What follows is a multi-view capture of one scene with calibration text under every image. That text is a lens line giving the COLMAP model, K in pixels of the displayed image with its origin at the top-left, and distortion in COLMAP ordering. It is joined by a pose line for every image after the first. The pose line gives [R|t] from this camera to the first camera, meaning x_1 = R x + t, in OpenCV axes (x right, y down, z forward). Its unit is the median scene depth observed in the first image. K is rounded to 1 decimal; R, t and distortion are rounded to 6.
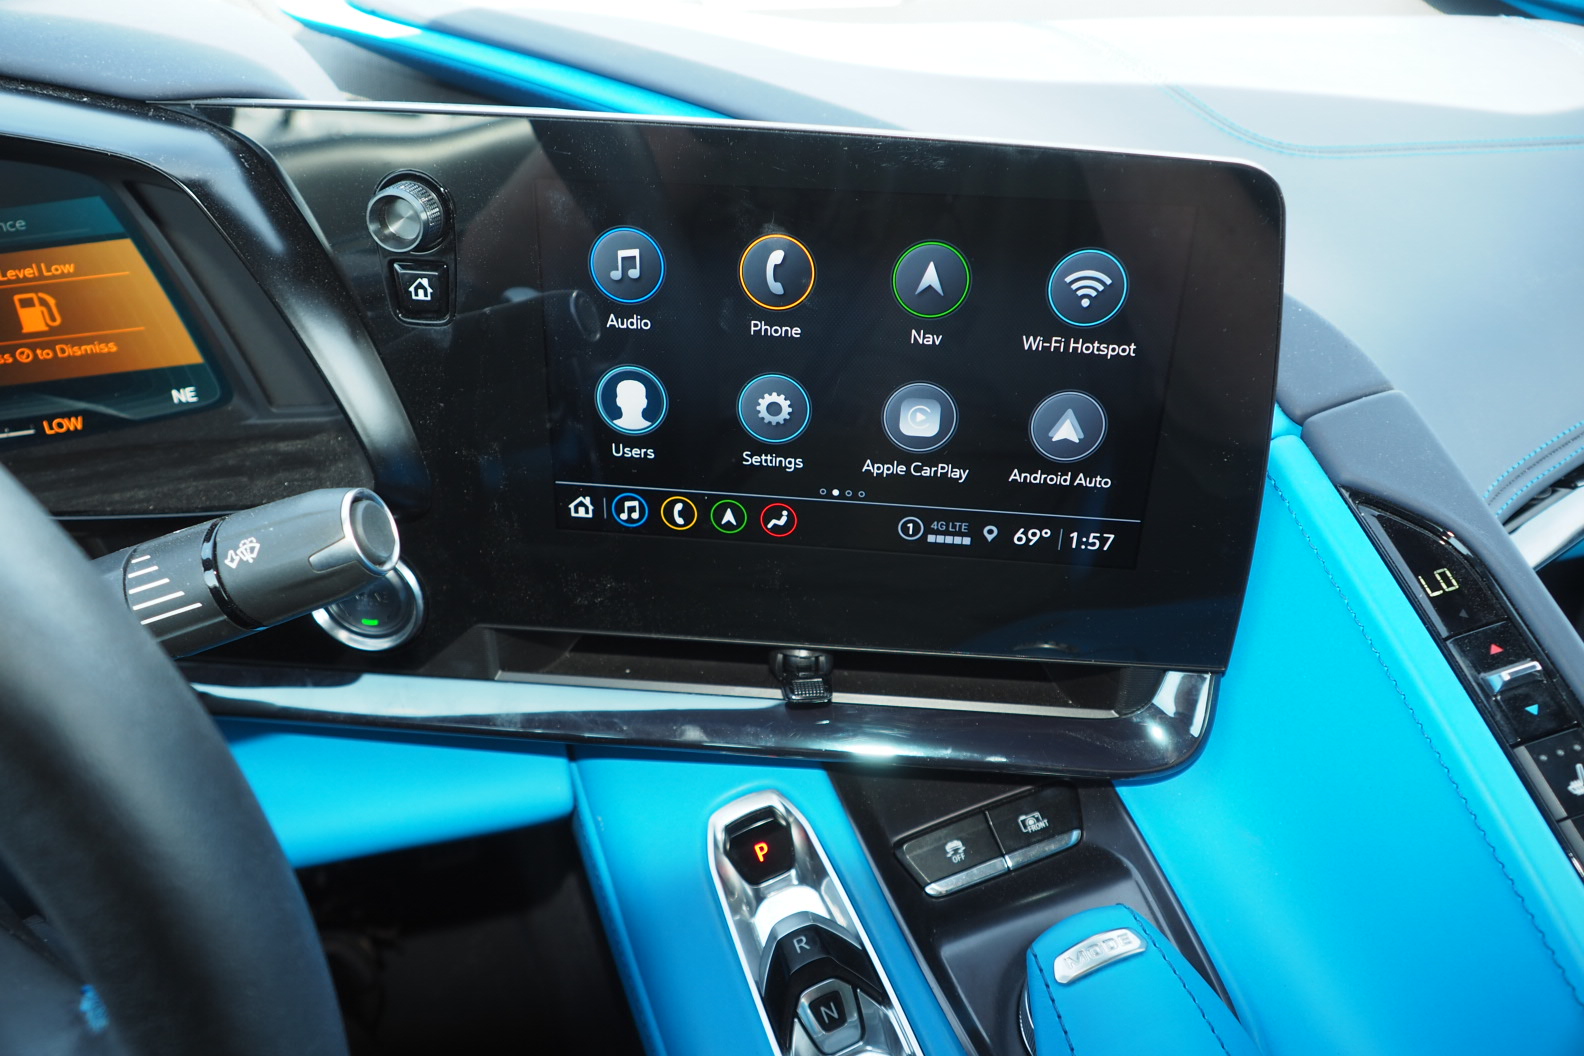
lens RADIAL K [[1119.7, 0, 794.8], [0, 1119.7, 521.8], [0, 0, 1]] dist [-0.031913, 0.000847]
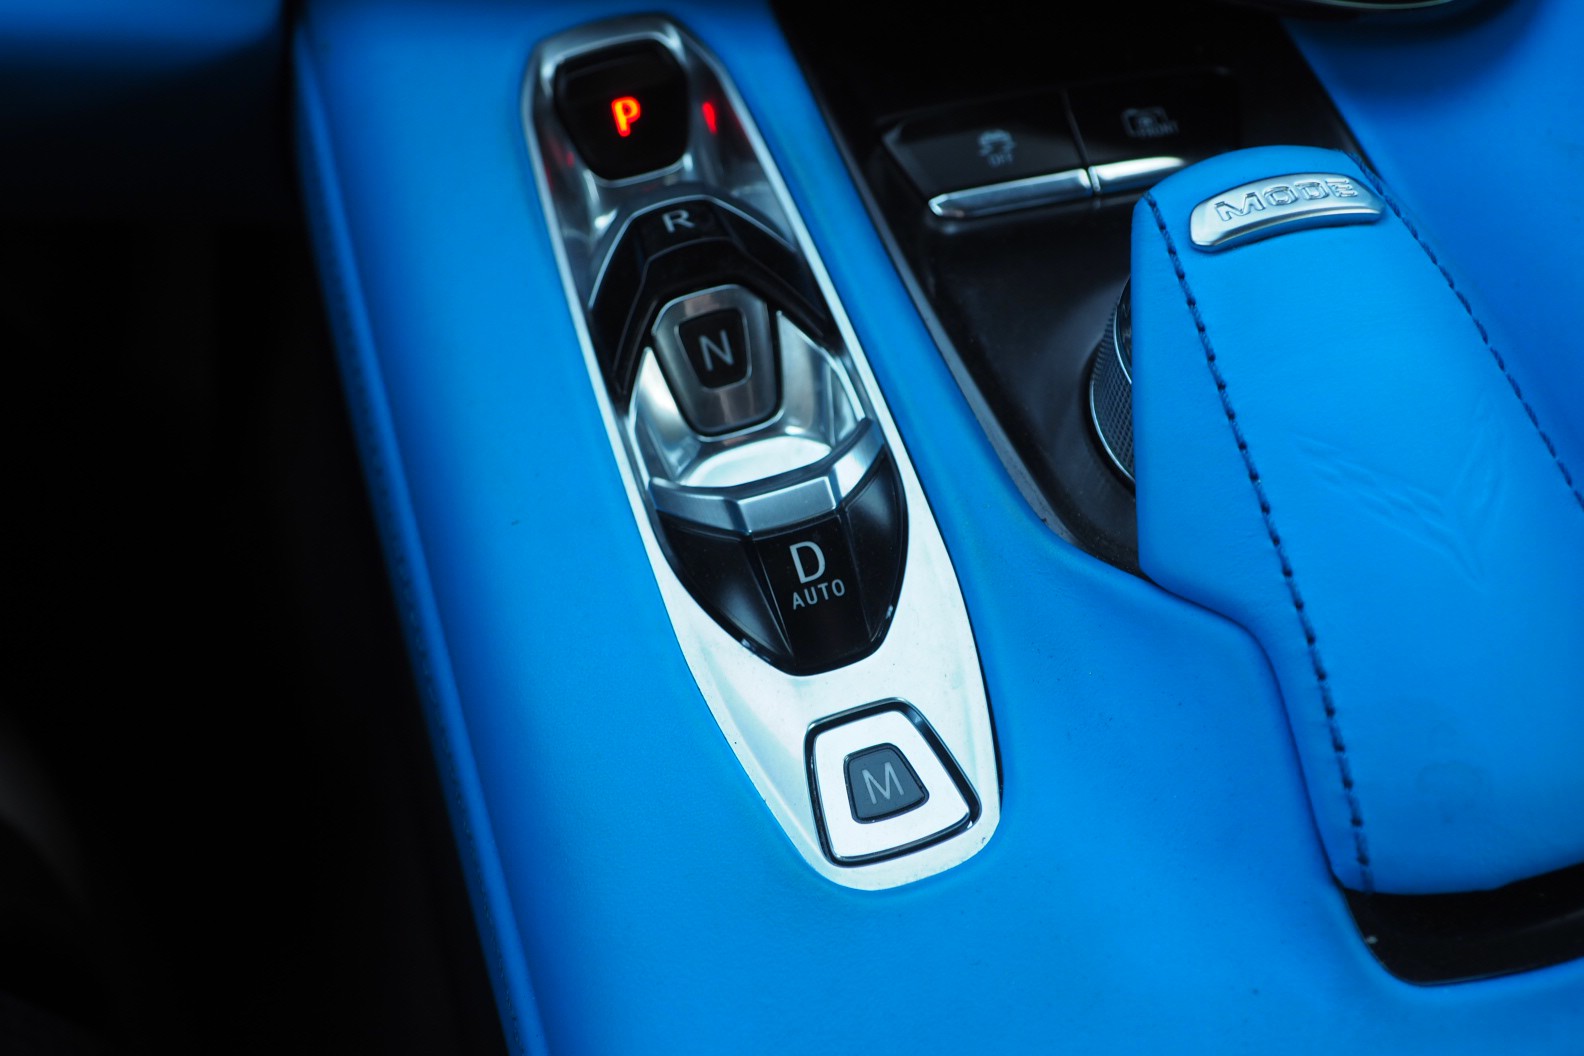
lens RADIAL K [[1499.4, 0, 792.0], [0, 1499.4, 528.0], [0, 0, 1]] dist [-0.010211, -0.004646]
pose [[0.991808, 0.122762, 0.035291, 0.048360], [-0.126376, 0.983252, 0.131320, 0.404019], [-0.018579, -0.134704, 0.990712, 0.298395]]
